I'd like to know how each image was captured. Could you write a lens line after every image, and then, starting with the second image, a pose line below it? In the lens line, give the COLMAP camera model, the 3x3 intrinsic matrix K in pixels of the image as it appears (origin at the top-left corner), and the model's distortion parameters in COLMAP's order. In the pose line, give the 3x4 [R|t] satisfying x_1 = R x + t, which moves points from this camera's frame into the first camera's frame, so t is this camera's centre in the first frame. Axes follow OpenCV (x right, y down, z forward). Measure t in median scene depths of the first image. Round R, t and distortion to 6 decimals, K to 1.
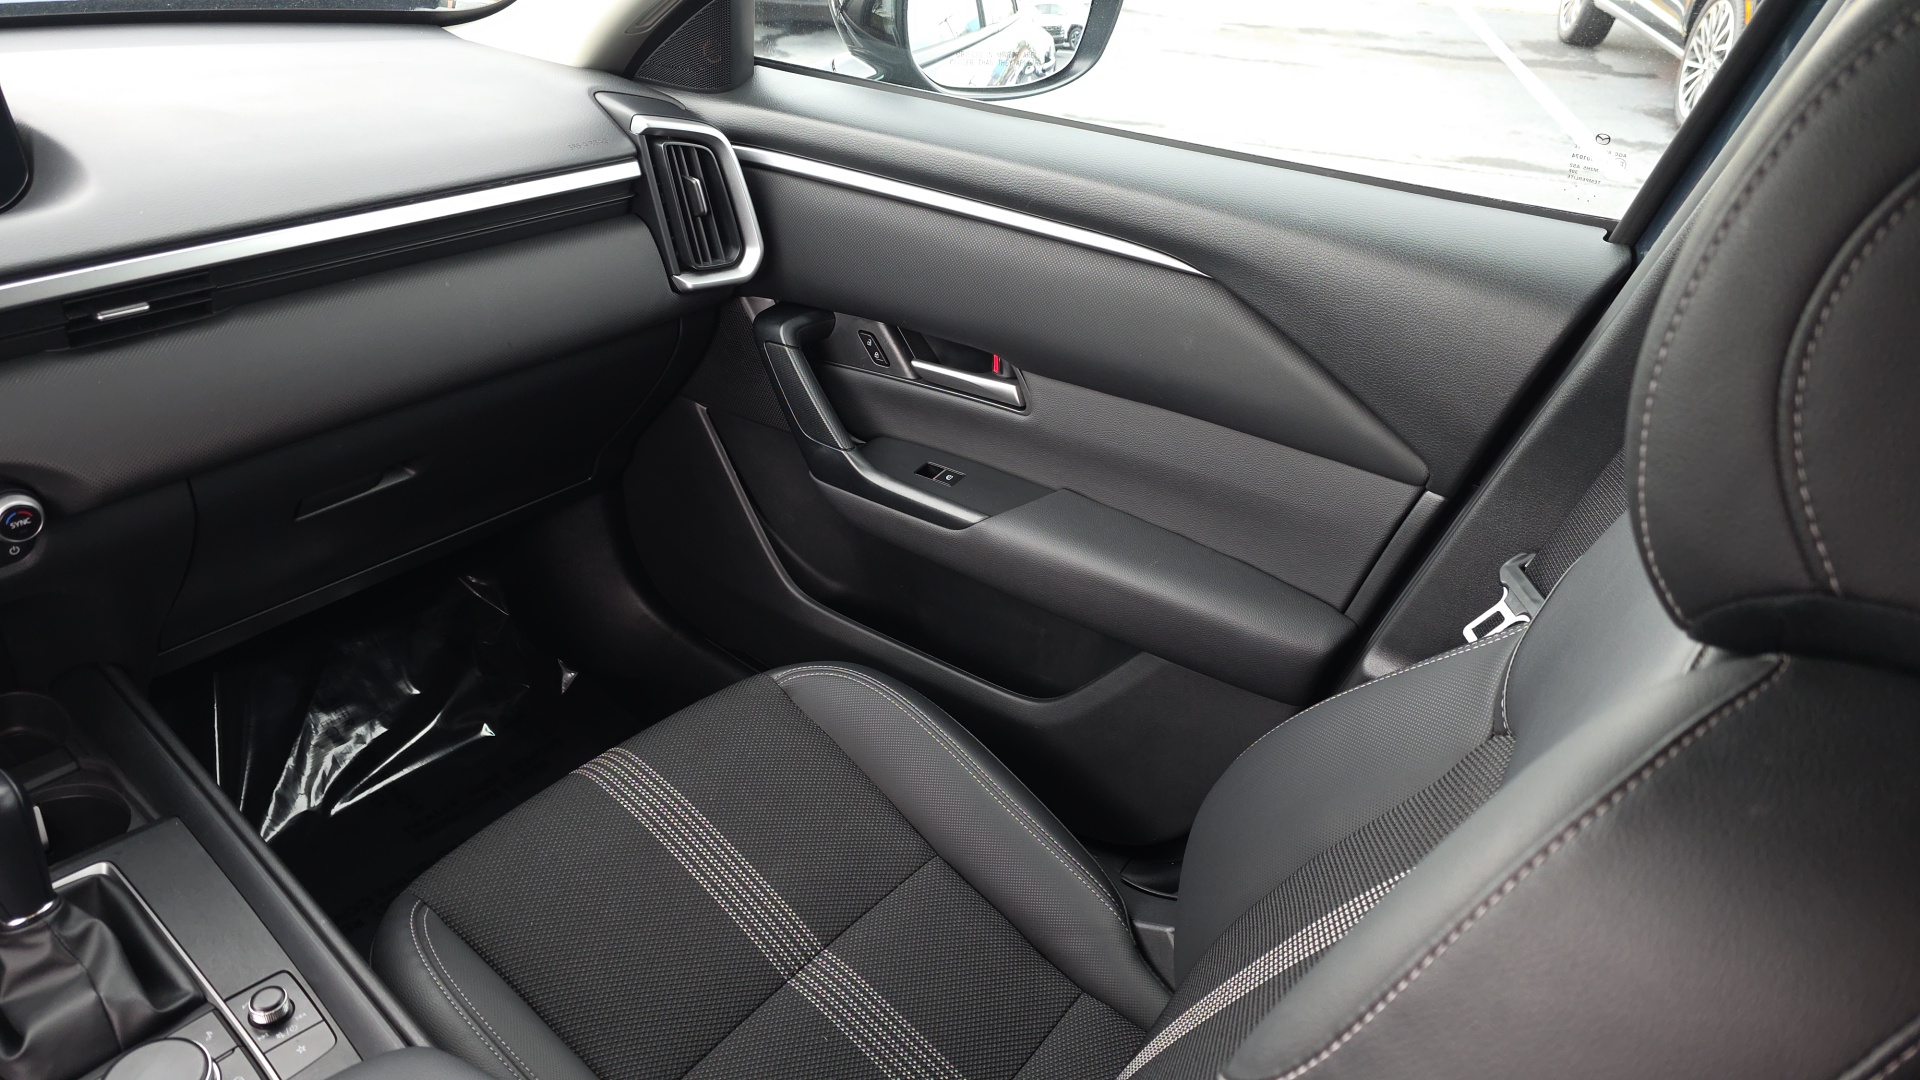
lens RADIAL K [[1293.1, 0, 971.1], [0, 1293.1, 544.9], [0, 0, 1]] dist [0.102541, -0.108757]
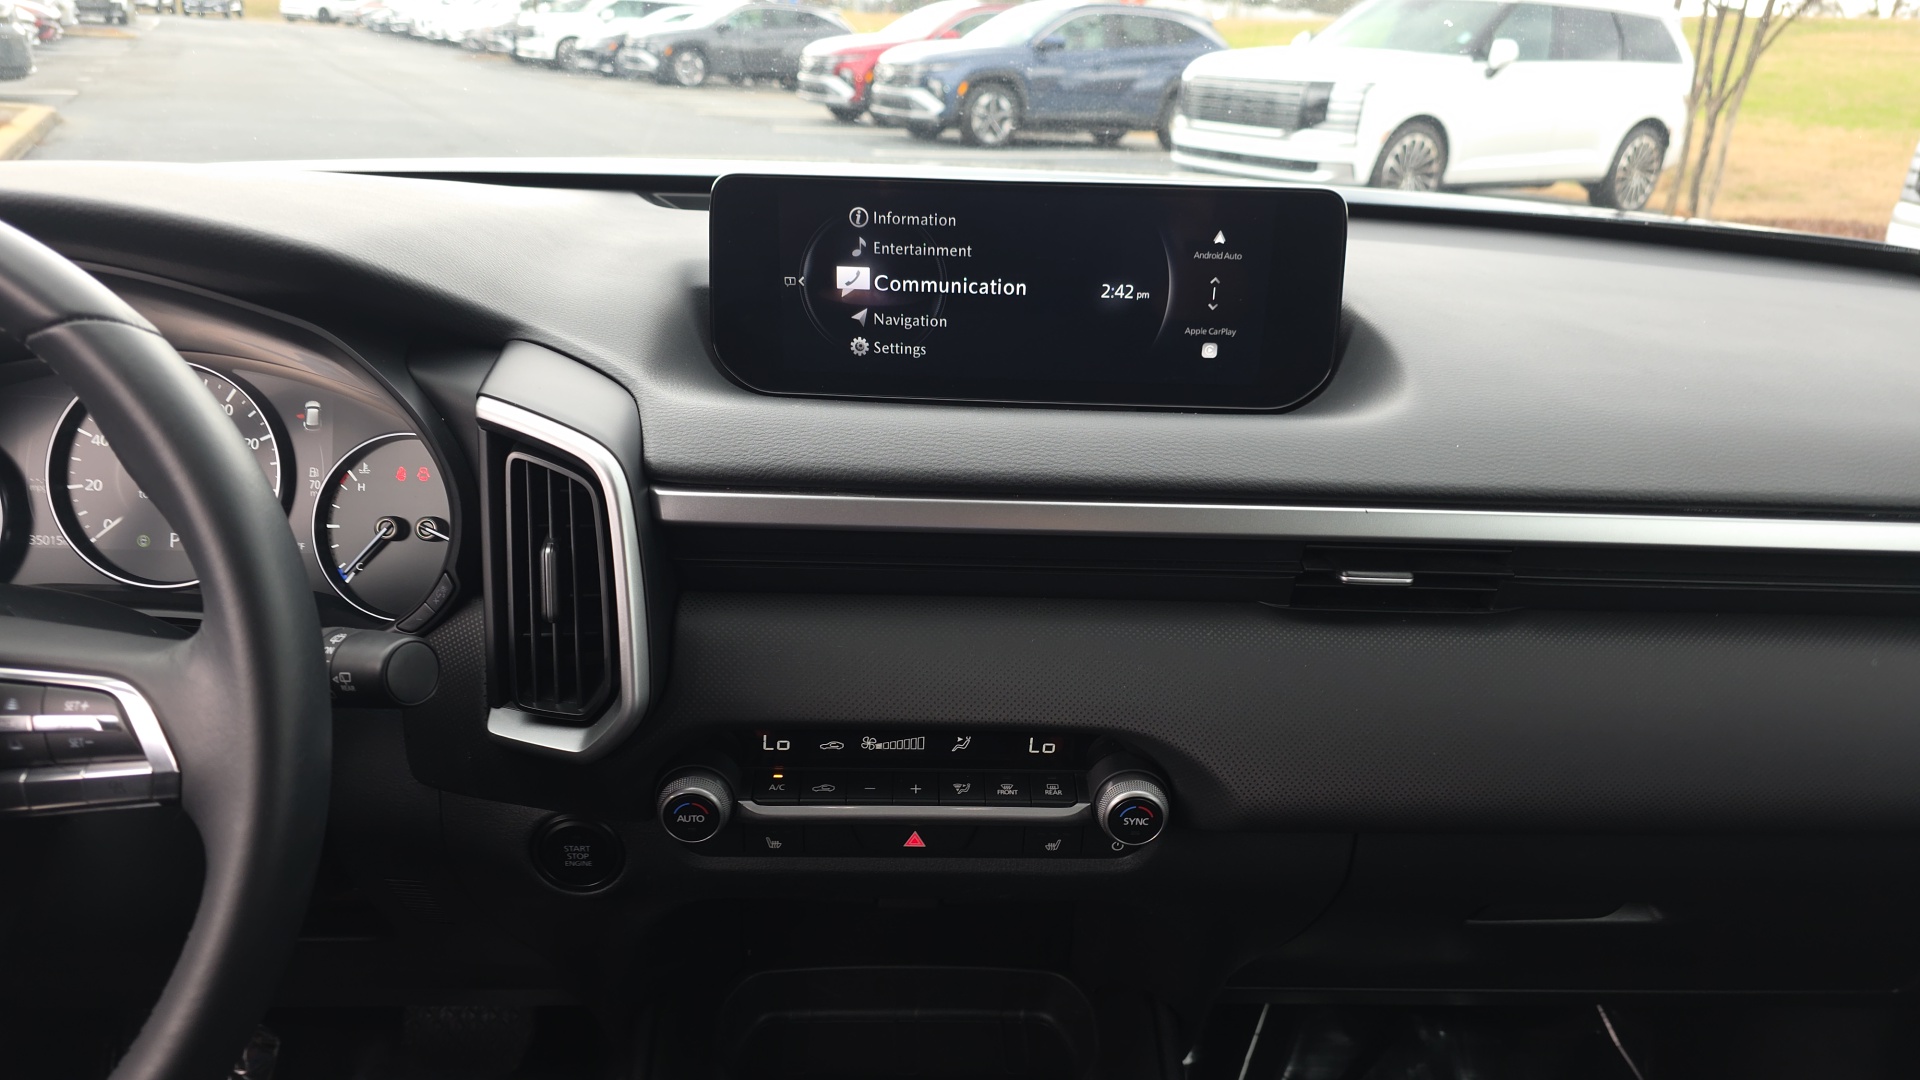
lens RADIAL K [[1298.9, 0, 956.6], [0, 1298.9, 559.5], [0, 0, 1]] dist [0.109758, -0.162705]
pose [[0.640542, 0.250814, -0.725808, -0.218500], [-0.388691, 0.921036, -0.024751, -0.063296], [0.662287, 0.297969, 0.687451, 0.294794]]
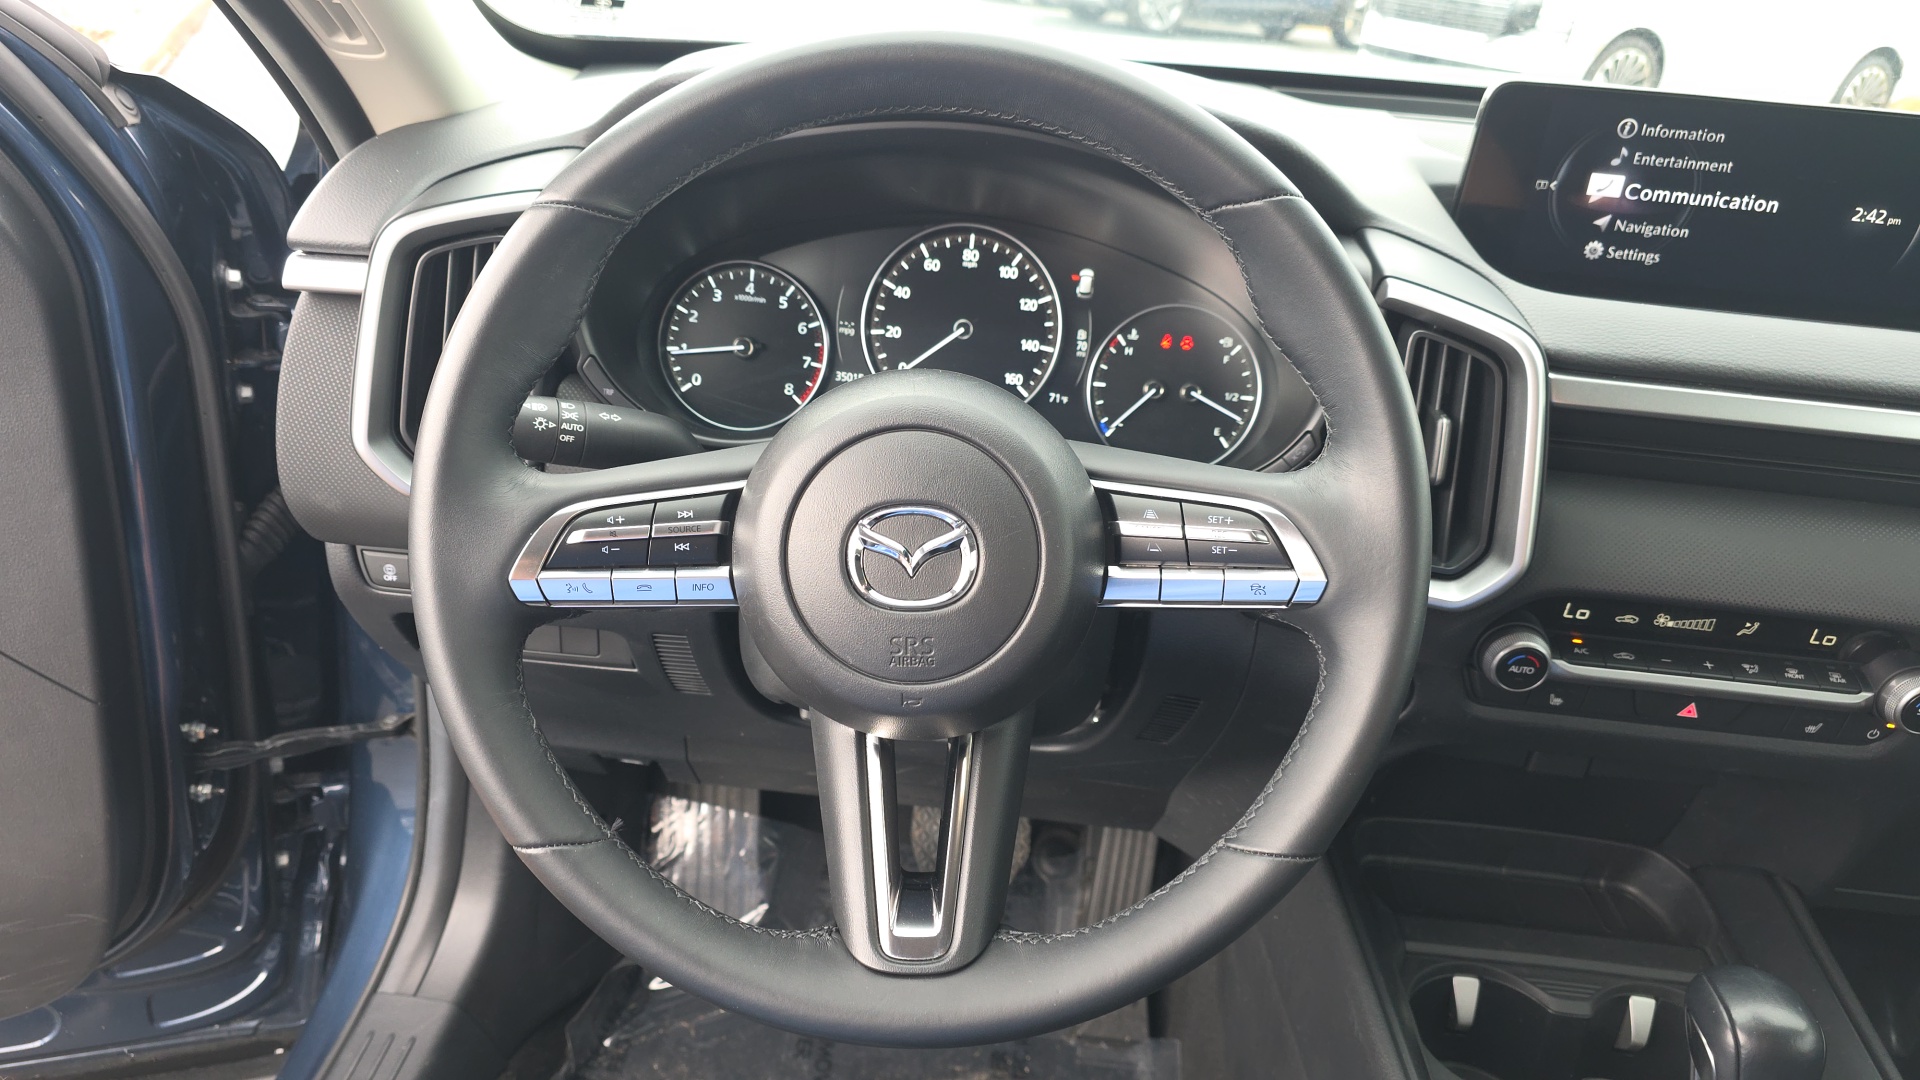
lens RADIAL K [[1311.9, 0, 942.0], [0, 1311.9, 544.8], [0, 0, 1]] dist [0.065905, -0.070791]
pose [[0.554924, 0.353669, -0.752980, -0.343243], [-0.465103, 0.882351, 0.071666, 0.075297], [0.689738, 0.310444, 0.654130, 0.052450]]
